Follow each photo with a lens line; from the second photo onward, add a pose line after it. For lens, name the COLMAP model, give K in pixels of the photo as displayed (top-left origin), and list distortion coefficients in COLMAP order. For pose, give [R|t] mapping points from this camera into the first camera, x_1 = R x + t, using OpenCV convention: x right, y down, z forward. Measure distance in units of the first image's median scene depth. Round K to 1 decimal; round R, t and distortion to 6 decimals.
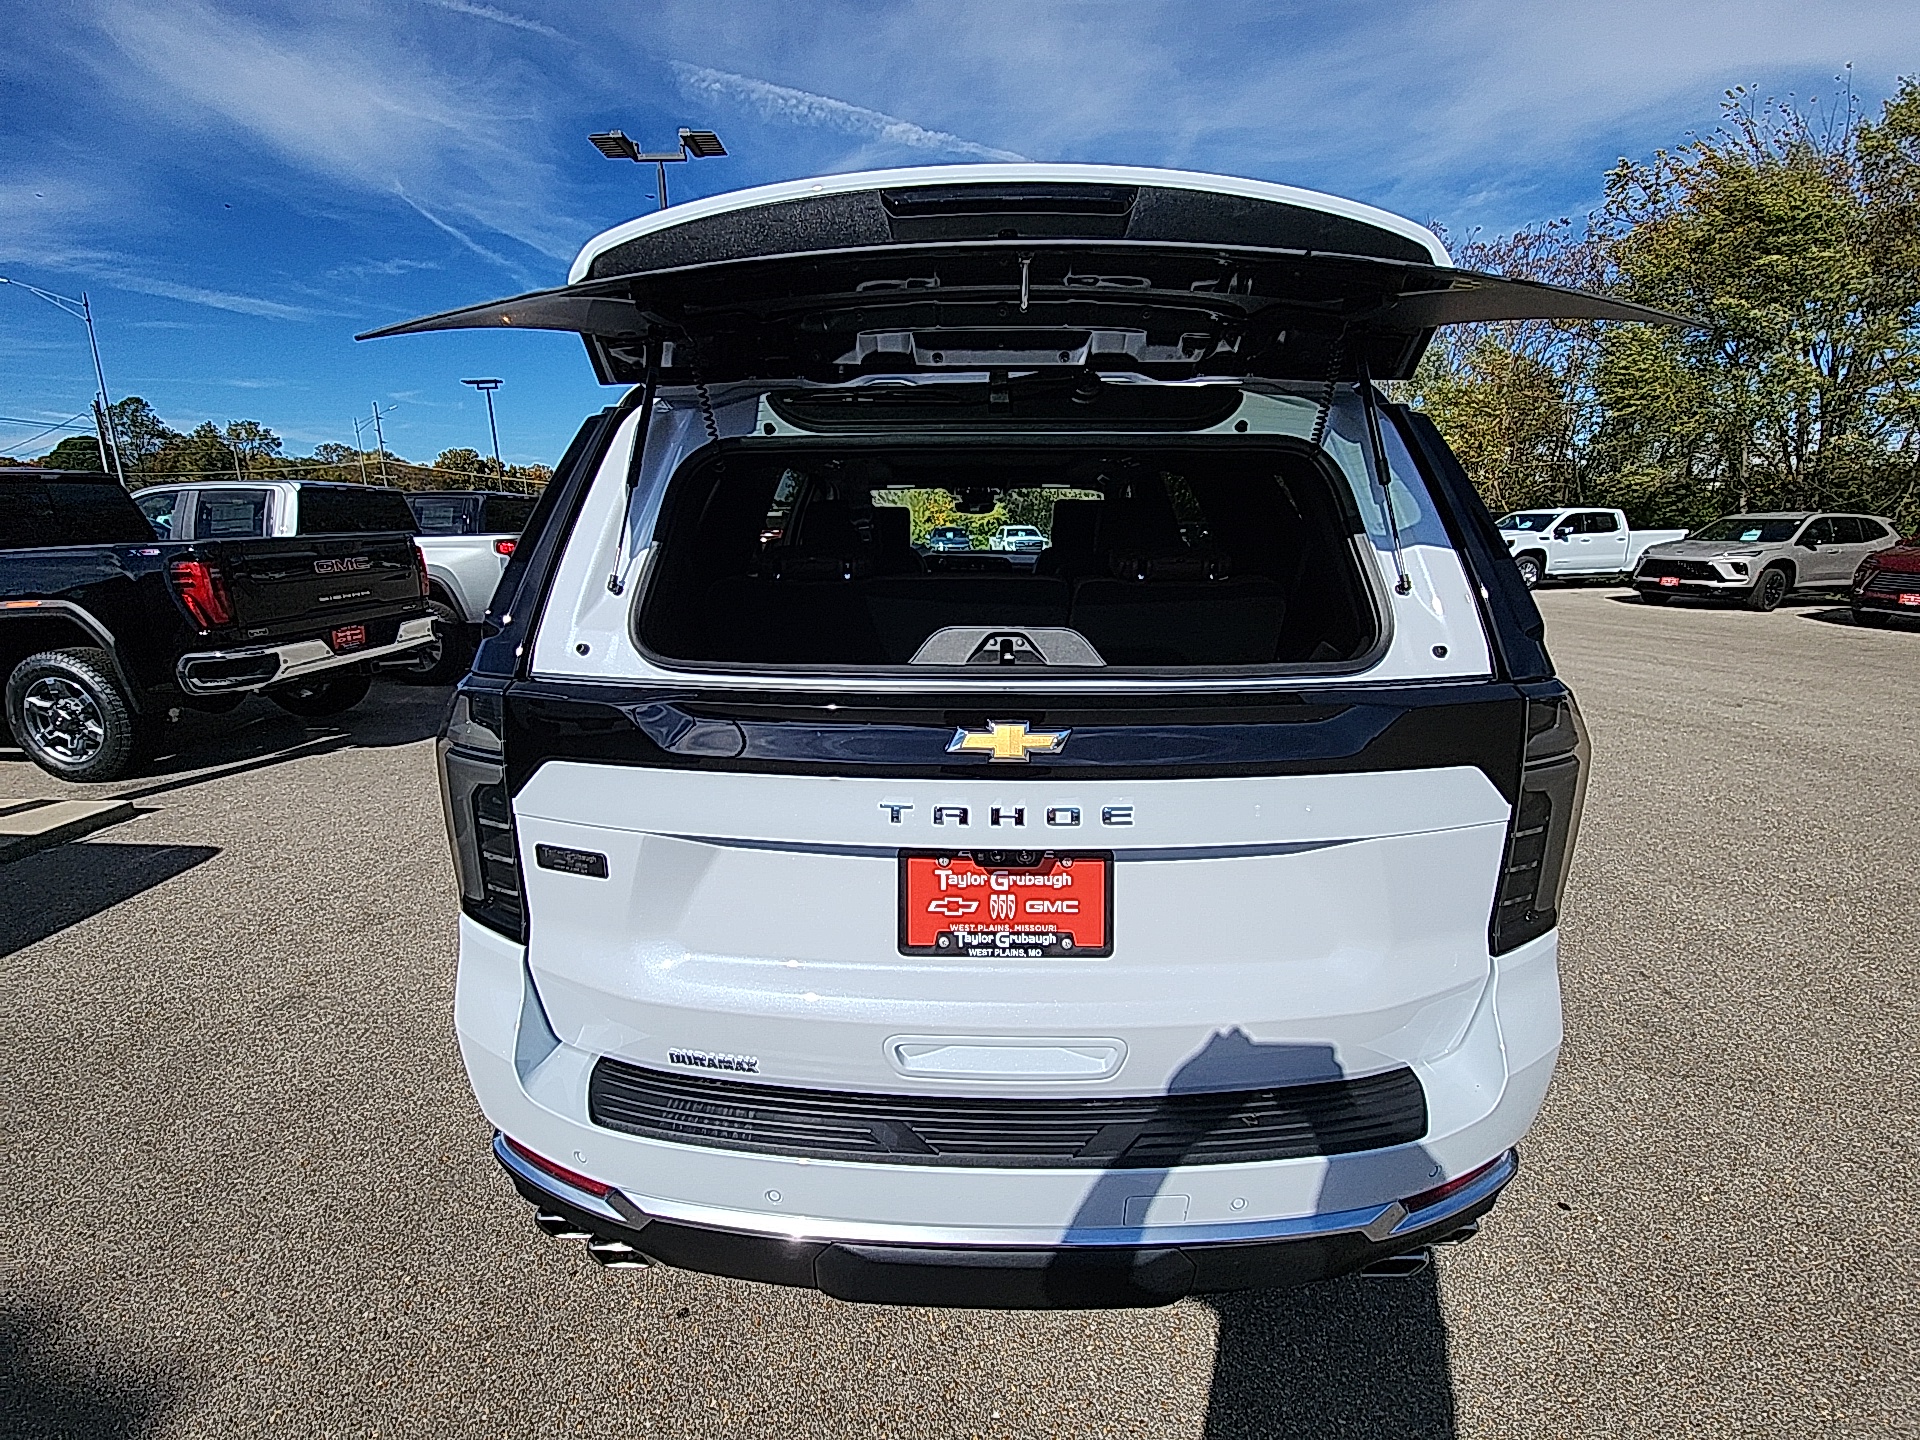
lens RADIAL K [[771.2, 0, 955.5], [0, 771.2, 698.5], [0, 0, 1]] dist [0.020869, -0.014769]
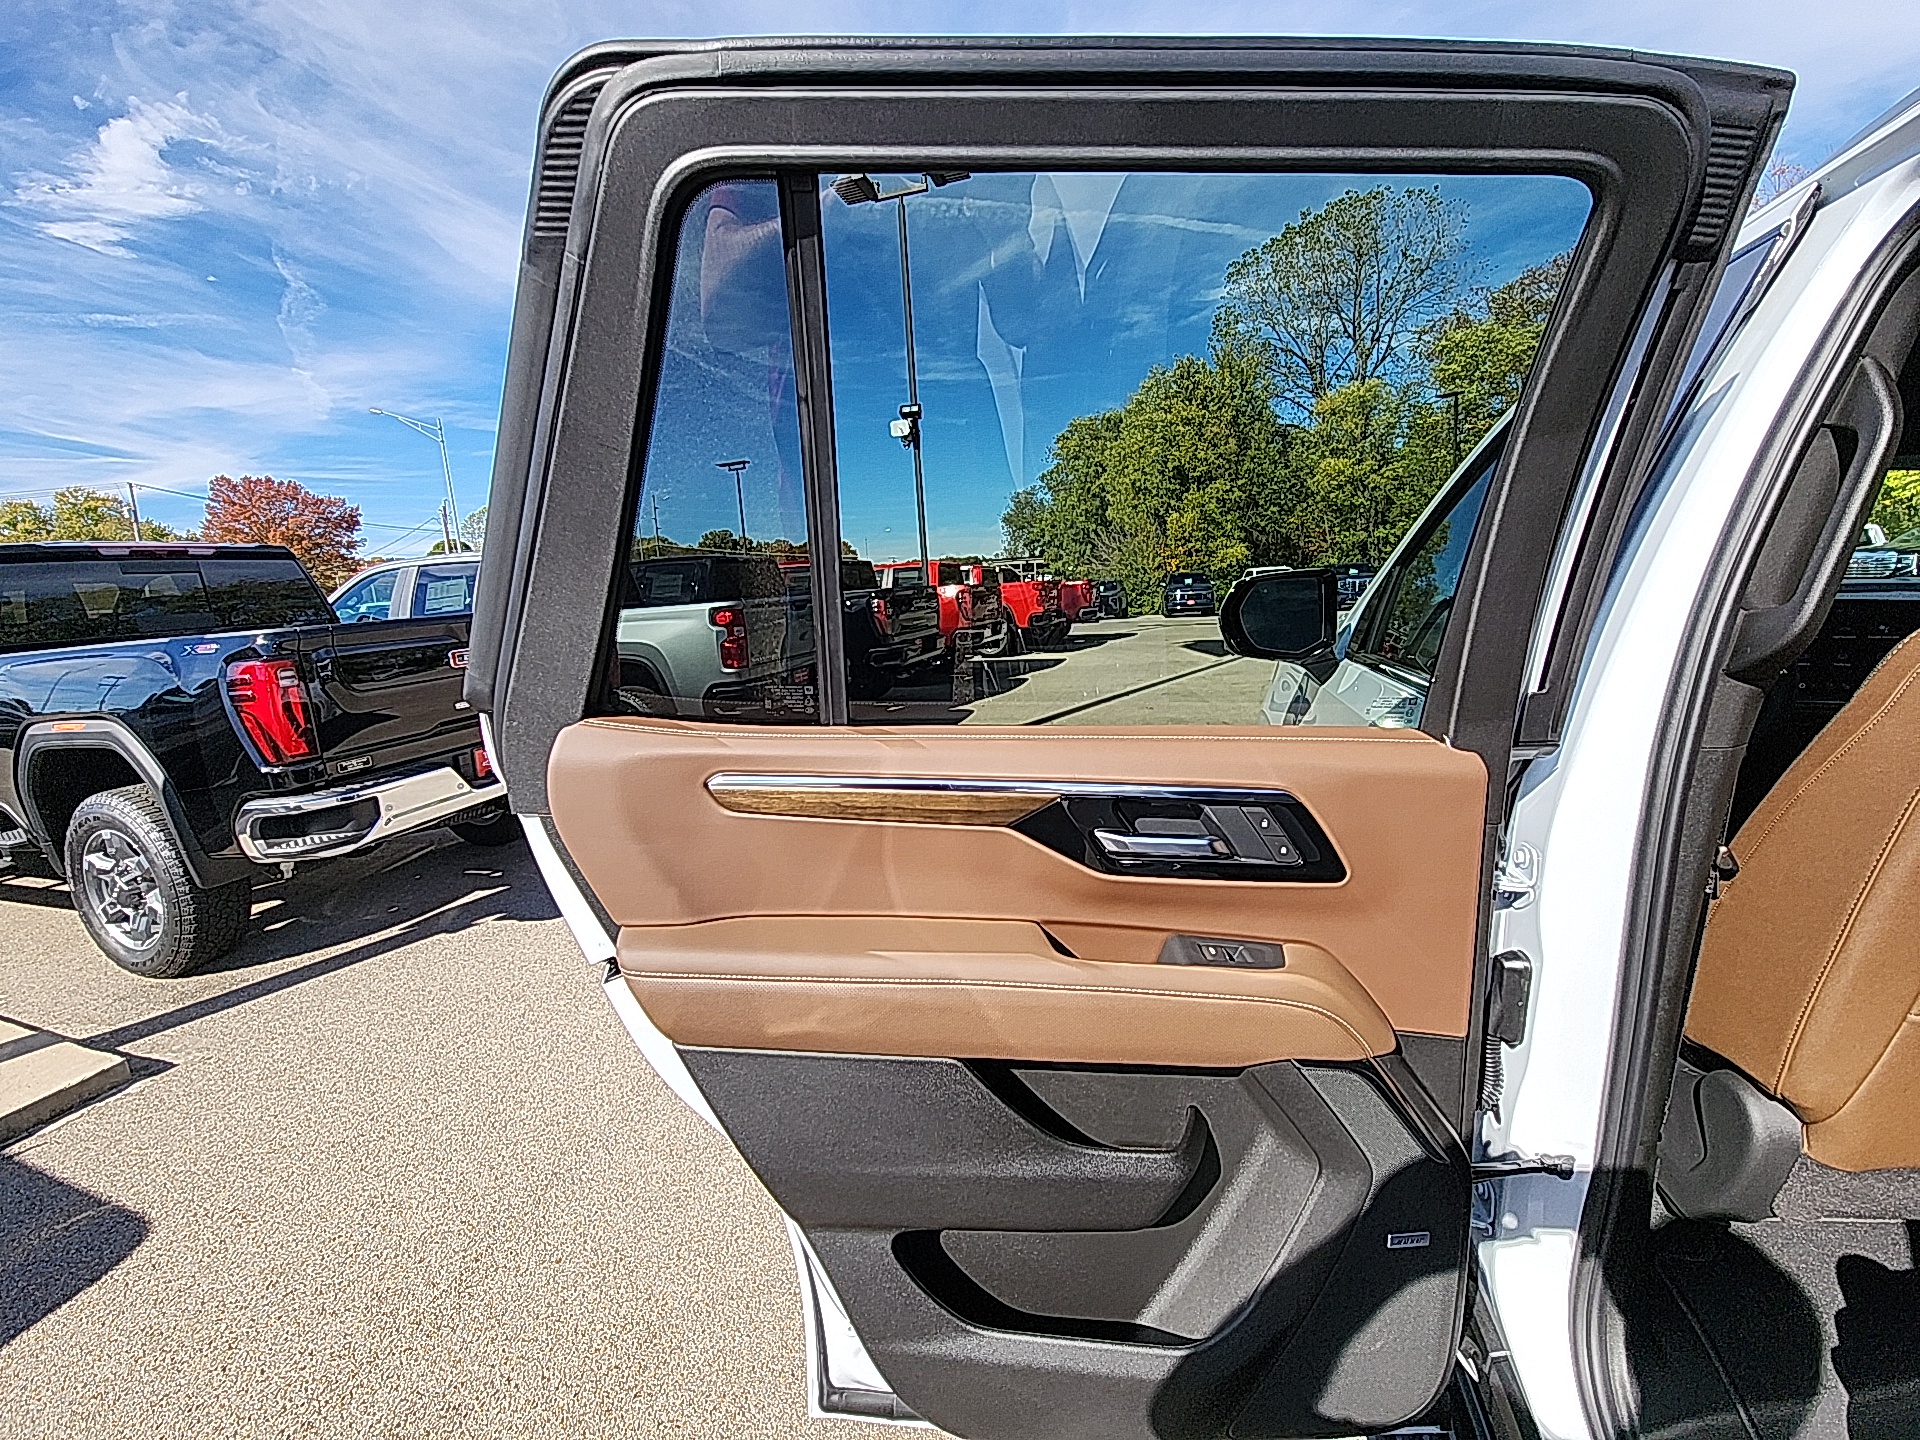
lens RADIAL K [[772.0, 0, 951.1], [0, 772.0, 700.6], [0, 0, 1]] dist [0.019885, -0.014167]
pose [[0.963538, -0.006007, -0.267504, -0.237867], [-0.010878, 0.998042, -0.061595, -0.102651], [0.267350, 0.062259, 0.961586, 0.497394]]
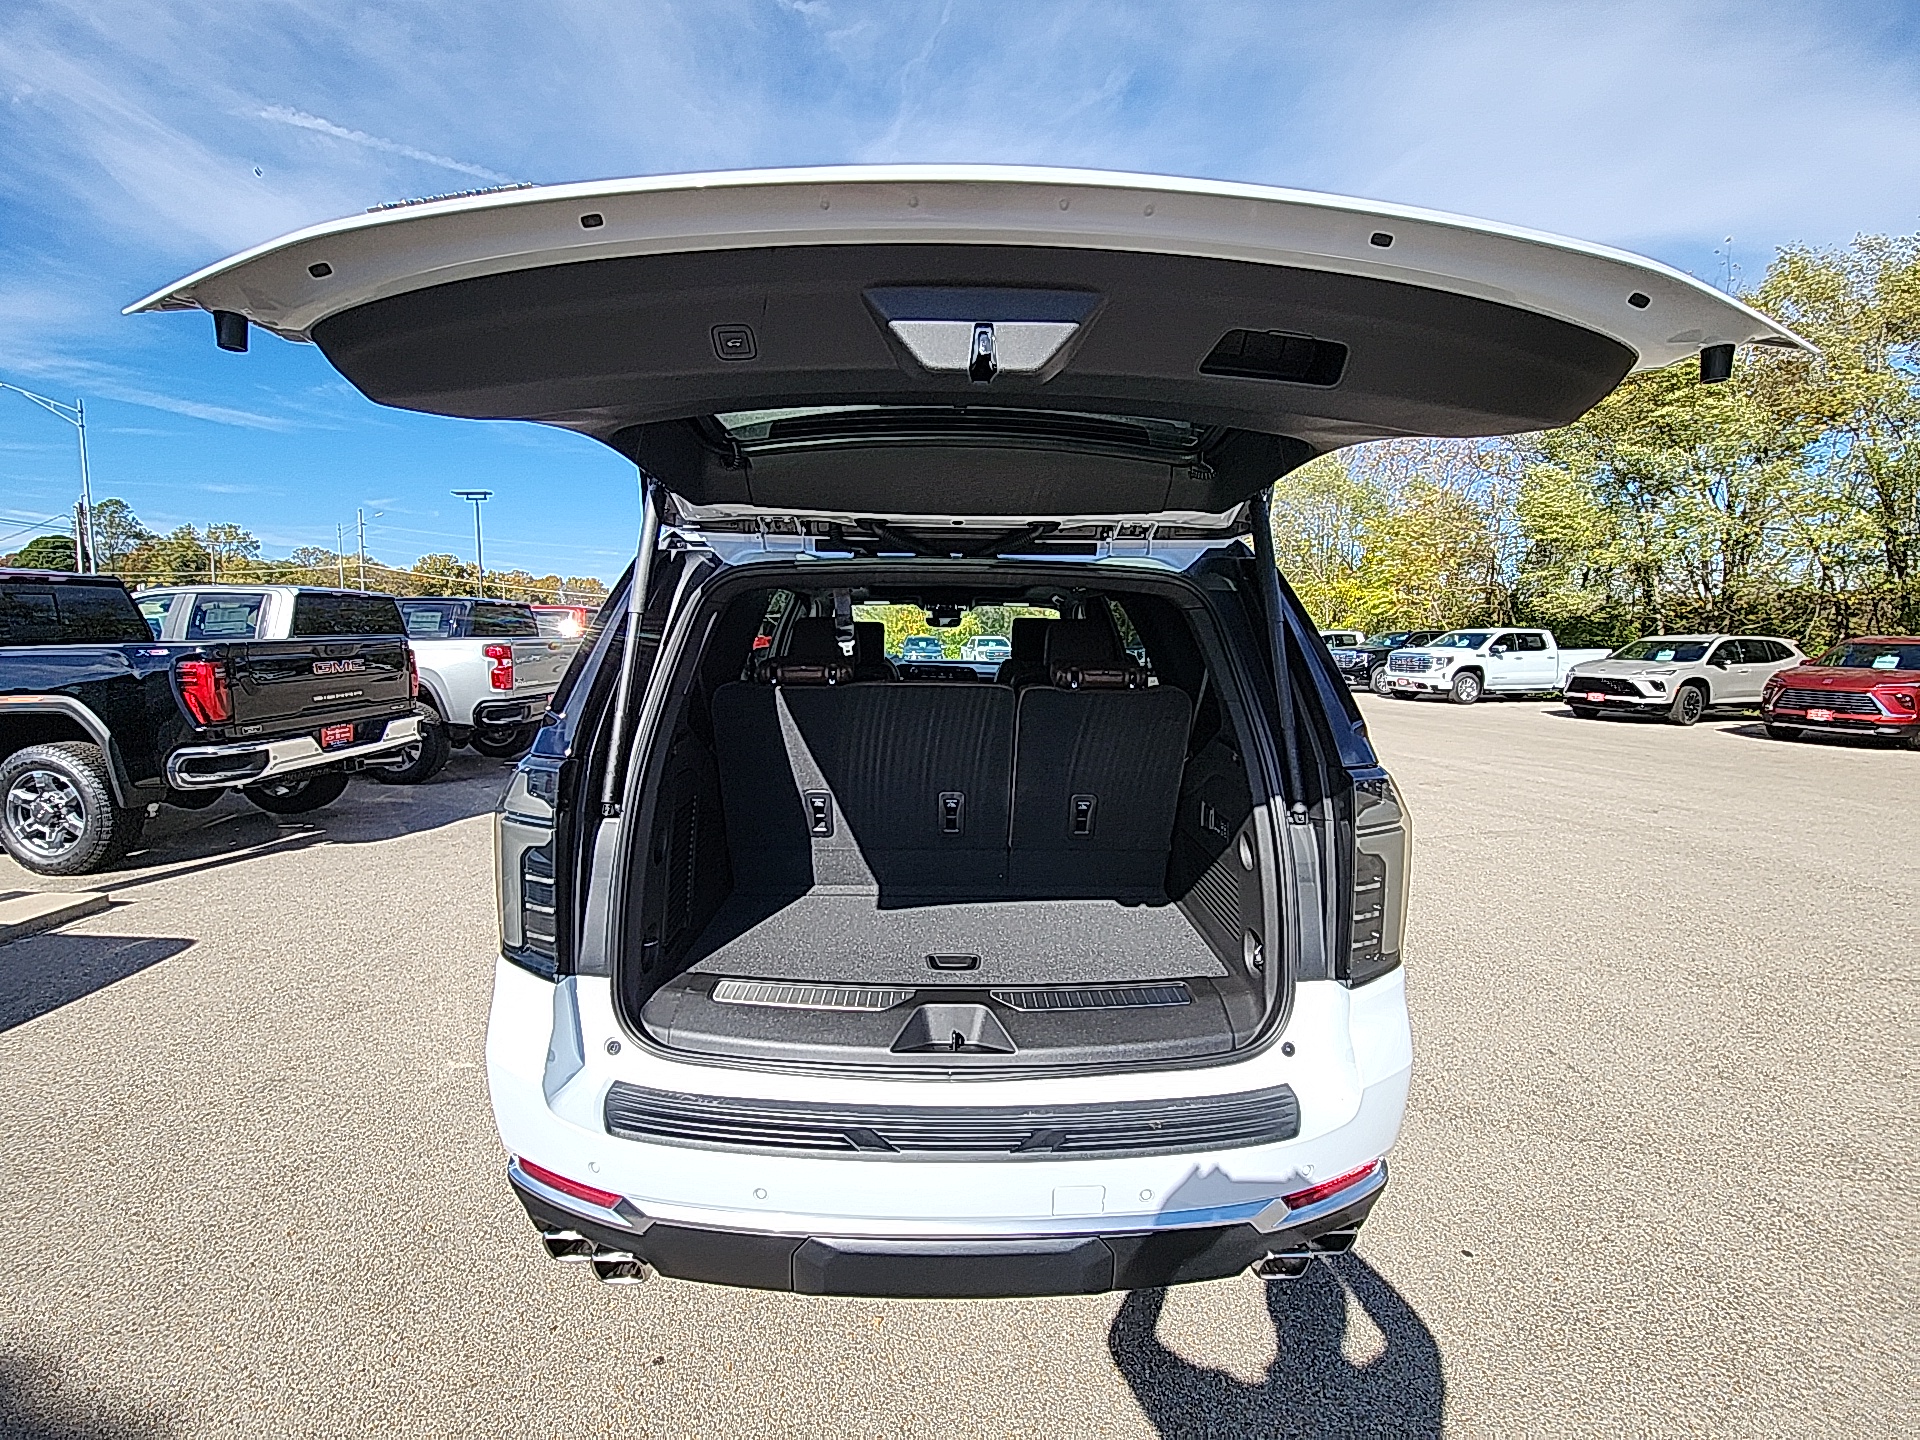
lens RADIAL K [[772.0, 0, 951.1], [0, 772.0, 700.6], [0, 0, 1]] dist [0.019885, -0.014167]
pose [[0.999475, 0.011326, 0.030343, 0.002766], [-0.007112, 0.990748, -0.135527, 0.010437], [-0.031597, 0.135240, 0.990309, -0.060767]]
